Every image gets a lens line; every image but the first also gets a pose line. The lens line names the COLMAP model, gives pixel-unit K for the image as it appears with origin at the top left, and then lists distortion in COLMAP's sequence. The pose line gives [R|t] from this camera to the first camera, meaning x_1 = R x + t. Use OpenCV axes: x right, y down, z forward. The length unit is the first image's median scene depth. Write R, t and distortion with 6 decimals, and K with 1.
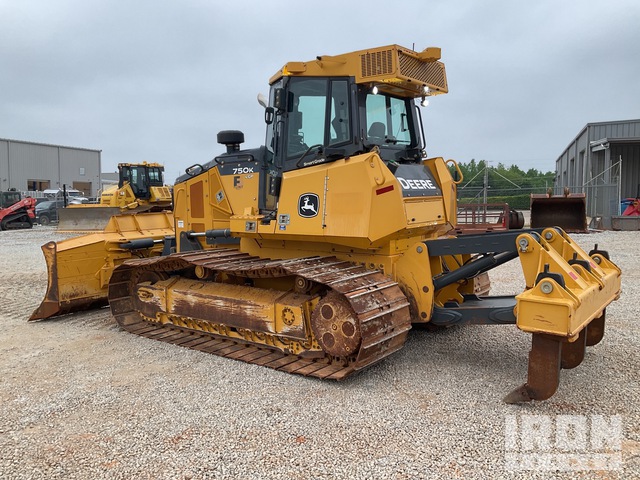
lens RADIAL K [[529.5, 0, 320.0], [0, 529.5, 240.0], [0, 0, 1]] dist [-0.002341, -0.004026]
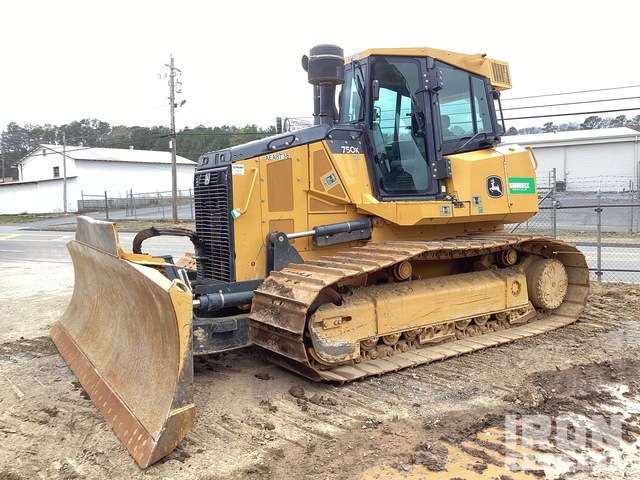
lens RADIAL K [[557.4, 0, 304.9], [0, 557.4, 239.4], [0, 0, 1]] dist [0.002506, 0.002247]
pose [[0.321920, -0.057263, 0.945034, -1.200273], [0.108269, 0.993848, 0.023340, -0.025758], [-0.940556, 0.094804, 0.326139, 0.967901]]
